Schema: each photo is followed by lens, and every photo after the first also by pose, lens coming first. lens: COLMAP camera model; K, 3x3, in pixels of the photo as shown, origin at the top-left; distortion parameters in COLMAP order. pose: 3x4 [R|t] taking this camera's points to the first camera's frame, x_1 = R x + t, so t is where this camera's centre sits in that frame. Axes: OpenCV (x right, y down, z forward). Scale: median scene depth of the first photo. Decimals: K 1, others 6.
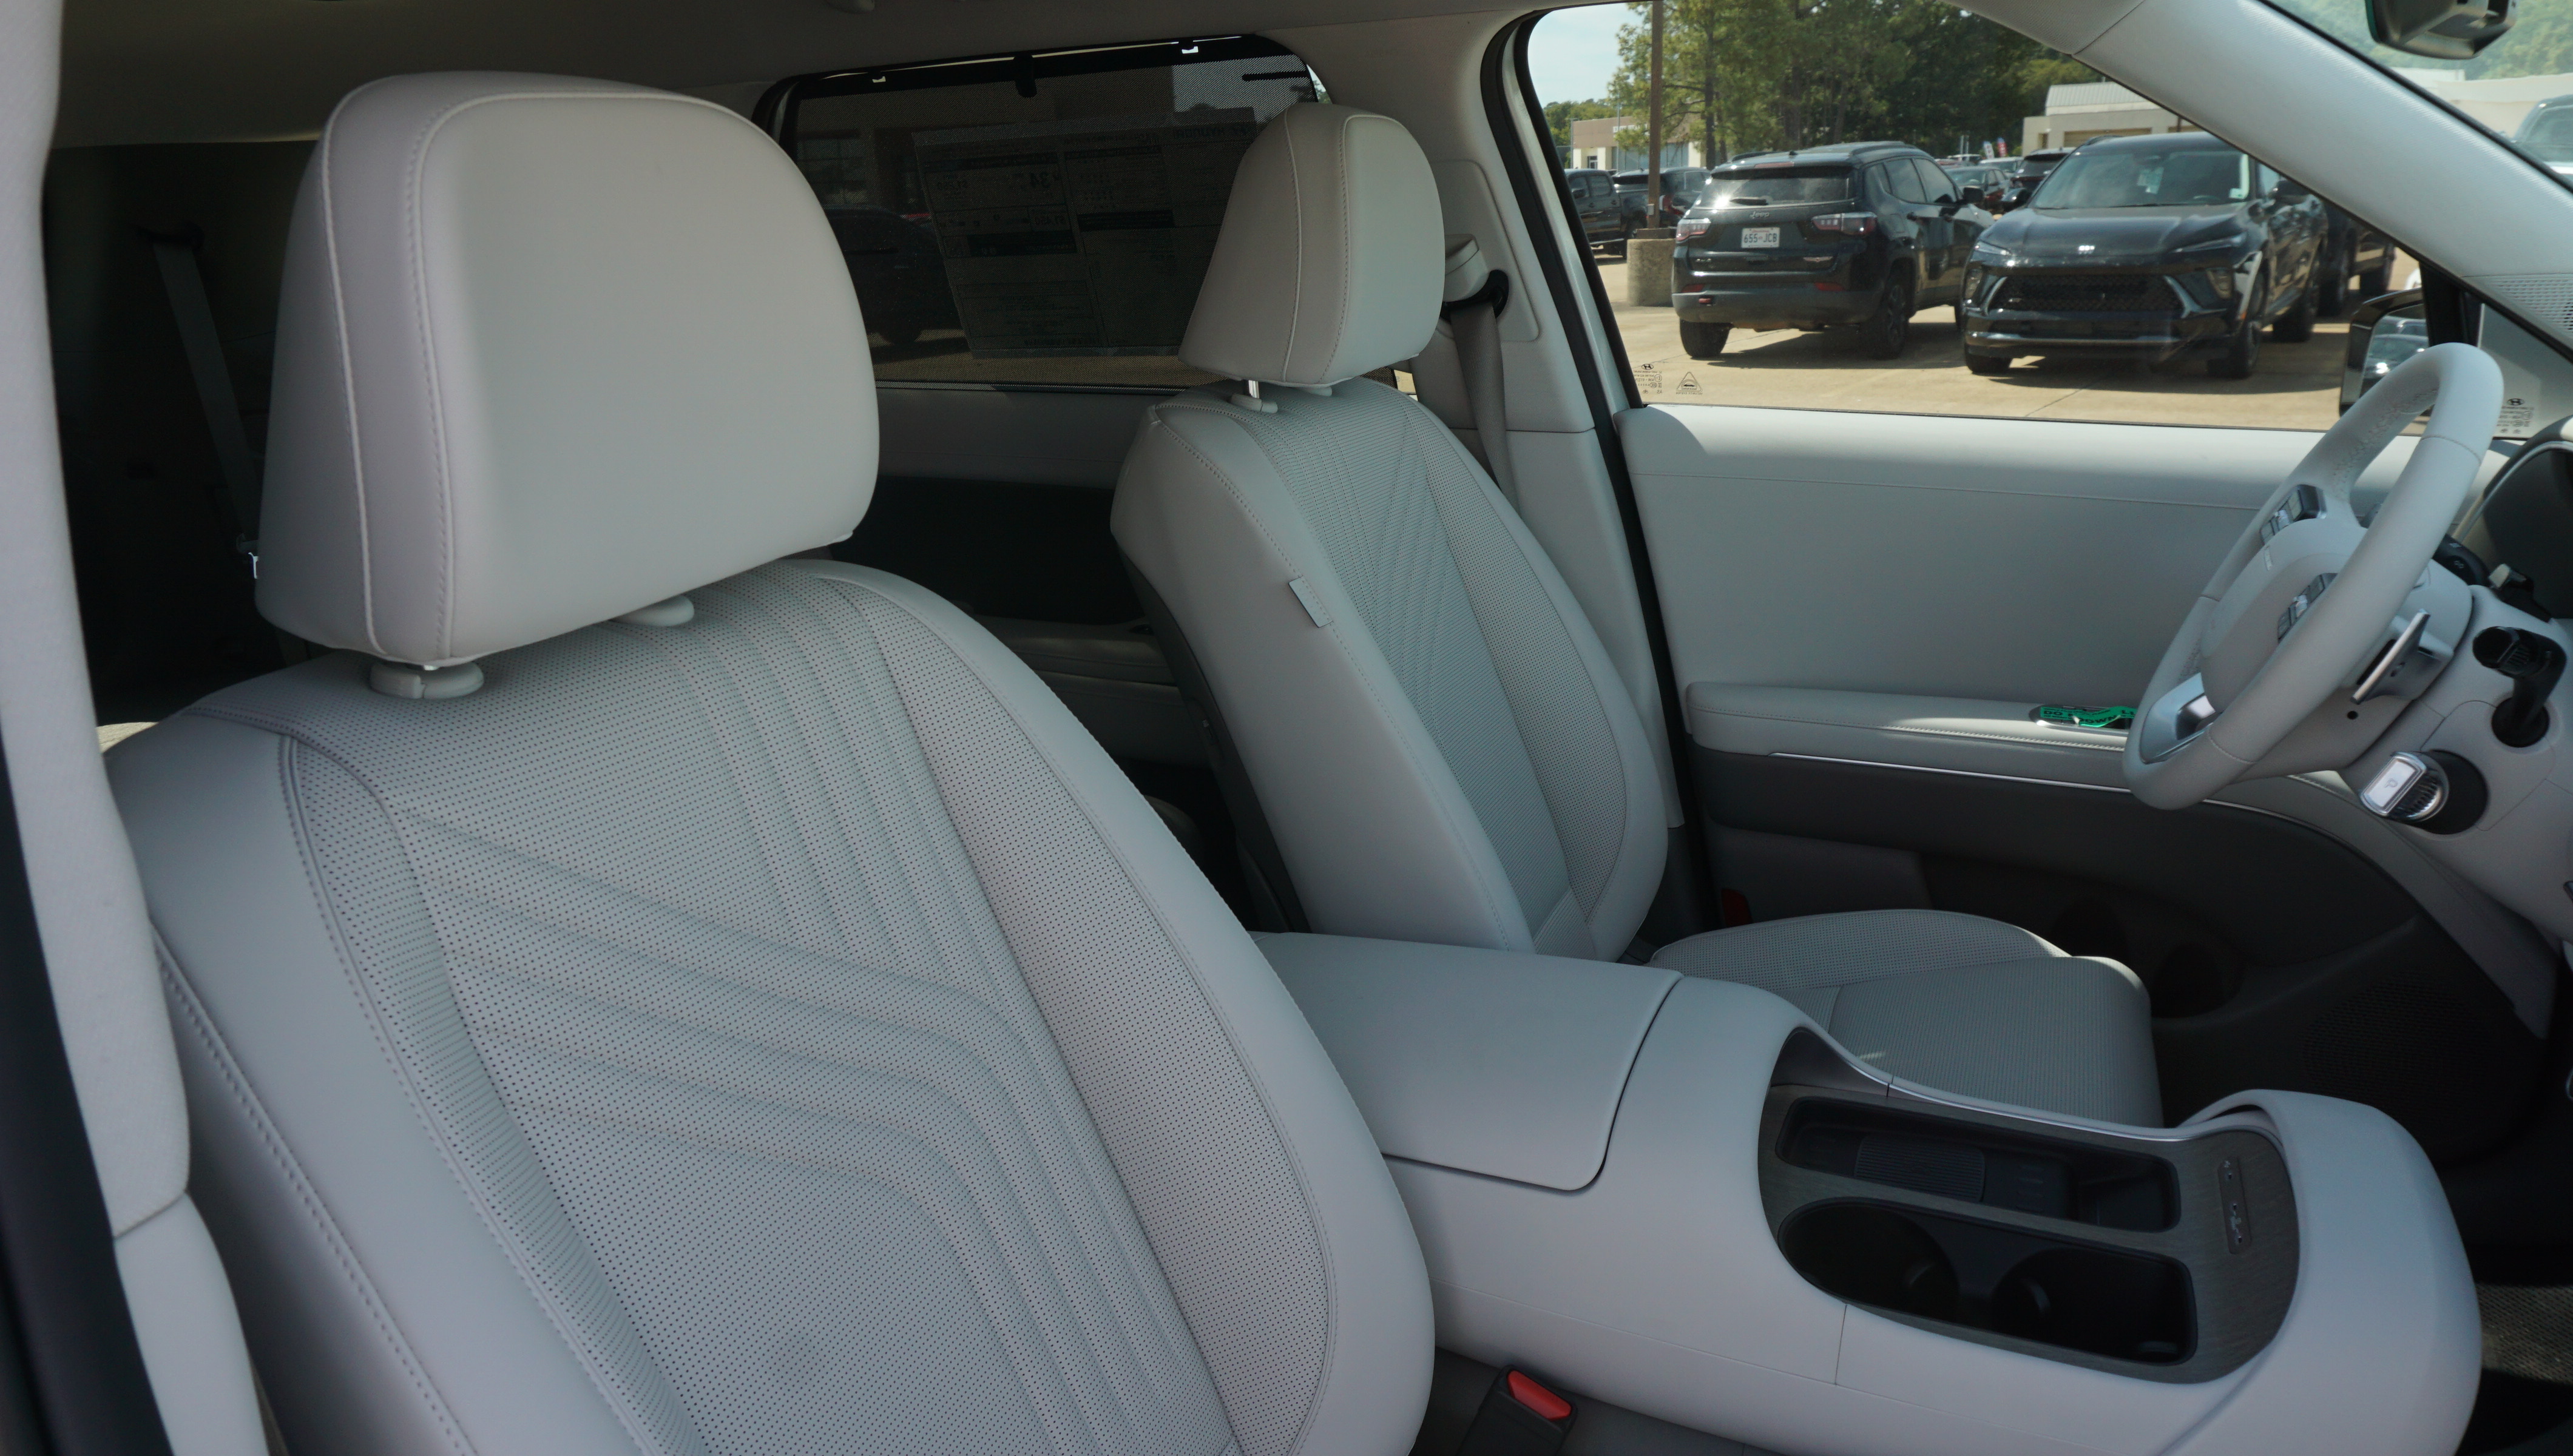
lens RADIAL K [[1706.6, 0, 1329.4], [0, 1706.6, 767.2], [0, 0, 1]] dist [-0.008936, -0.001374]
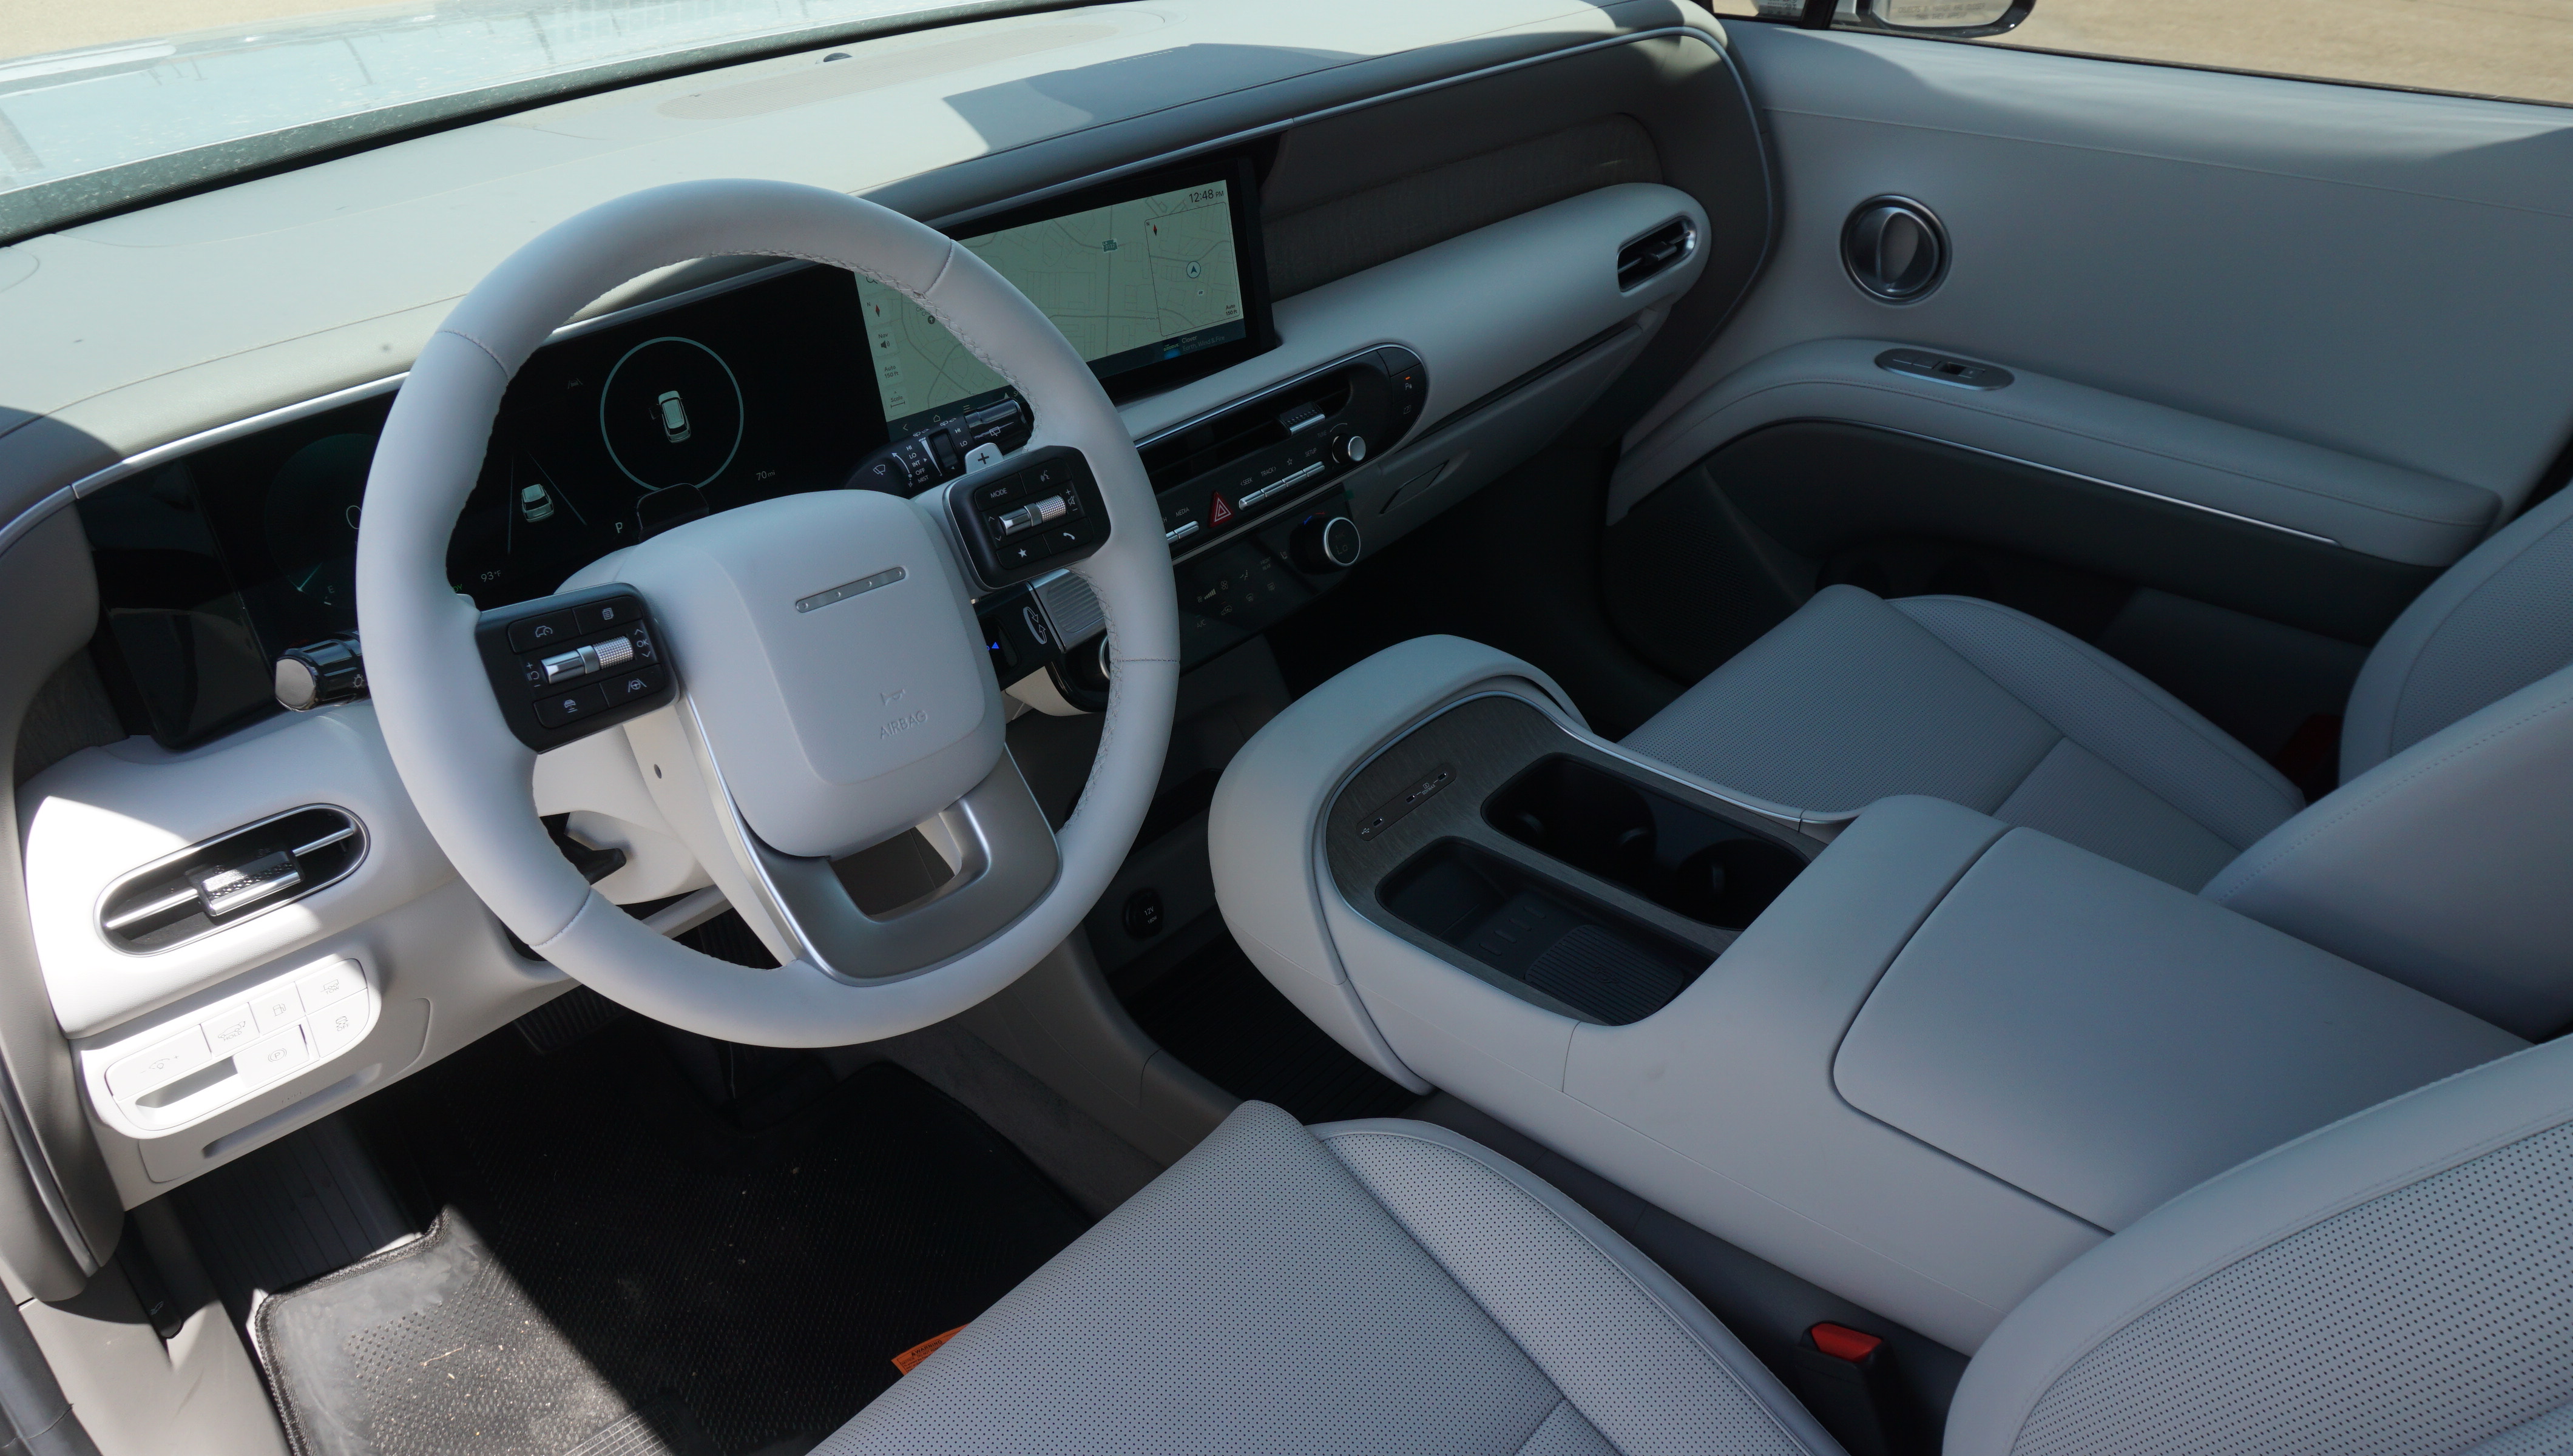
lens RADIAL K [[1693.5, 0, 1294.8], [0, 1693.5, 728.2], [0, 0, 1]] dist [-0.023413, -0.000904]
pose [[-0.948527, -0.141071, 0.283542, 0.252138], [0.131176, 0.639892, 0.757186, -0.542422], [-0.288253, 0.755405, -0.588450, 1.415429]]
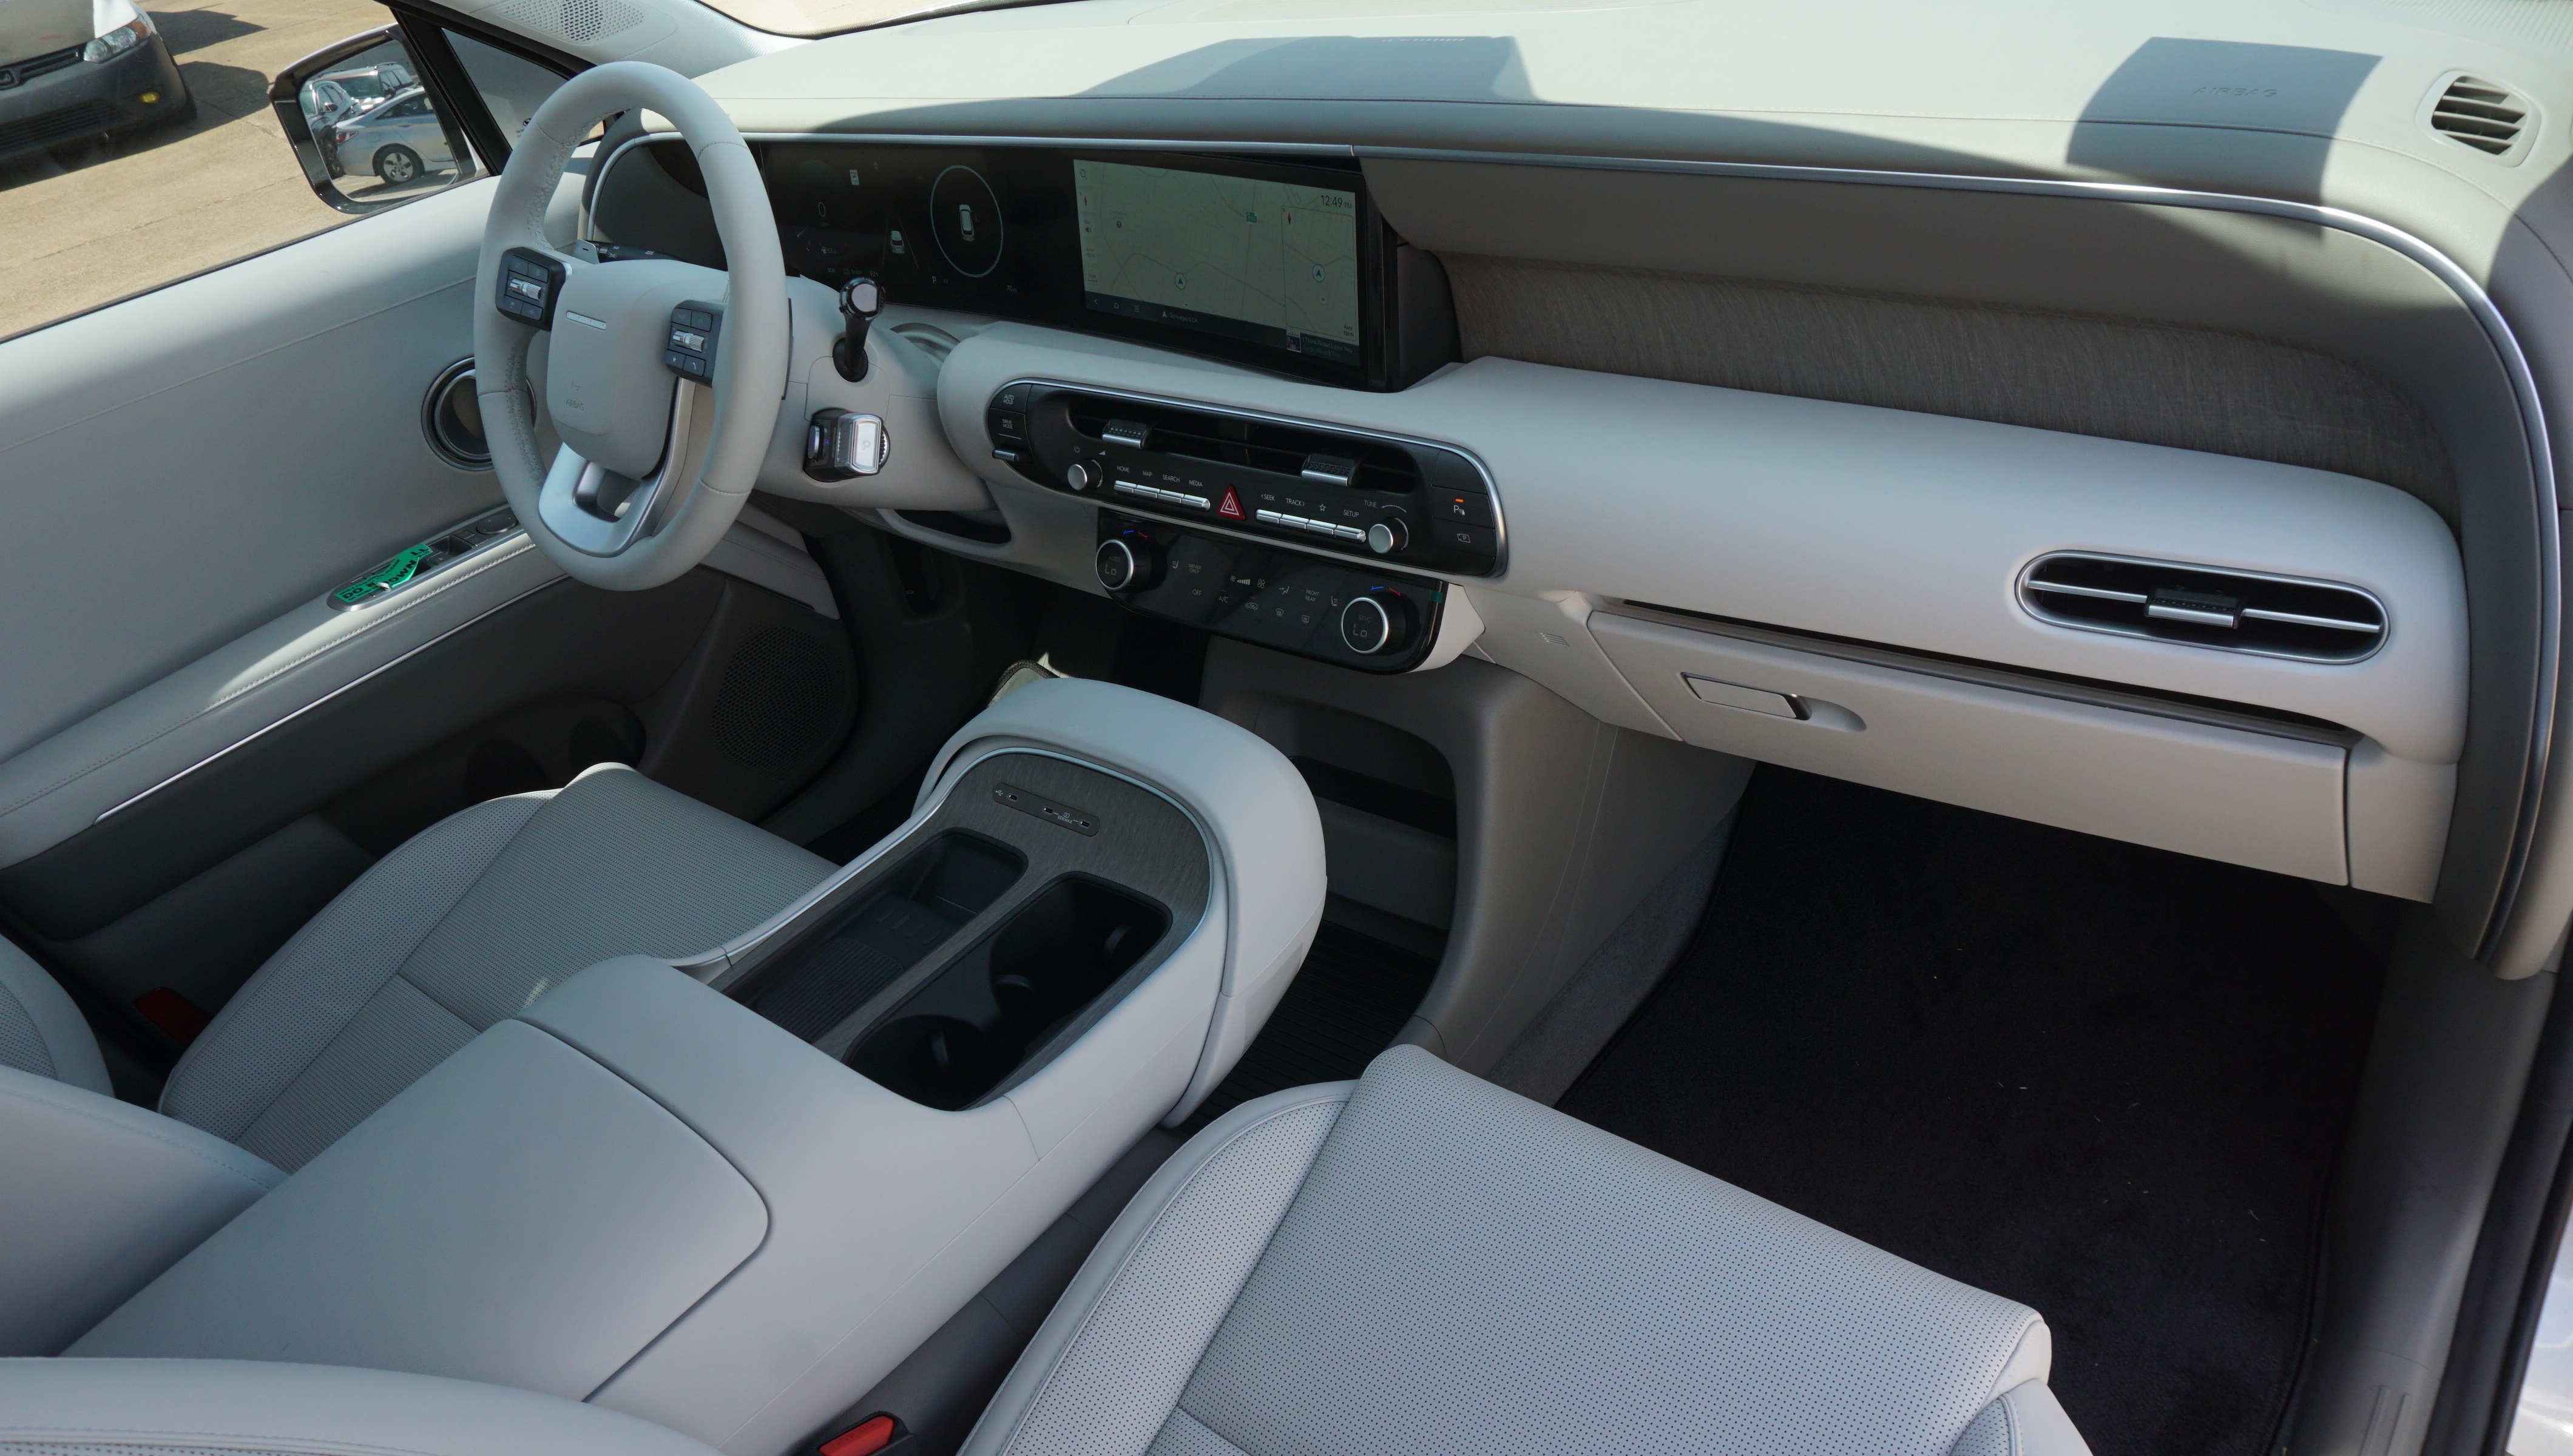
lens RADIAL K [[1723.6, 0, 1286.5], [0, 1723.6, 728.0], [0, 0, 1]] dist [-0.030832, 0.000670]
pose [[0.271598, -0.538275, 0.797806, -0.272836], [0.456215, 0.801918, 0.385740, -0.137137], [-0.847409, 0.259205, 0.463369, 0.270071]]
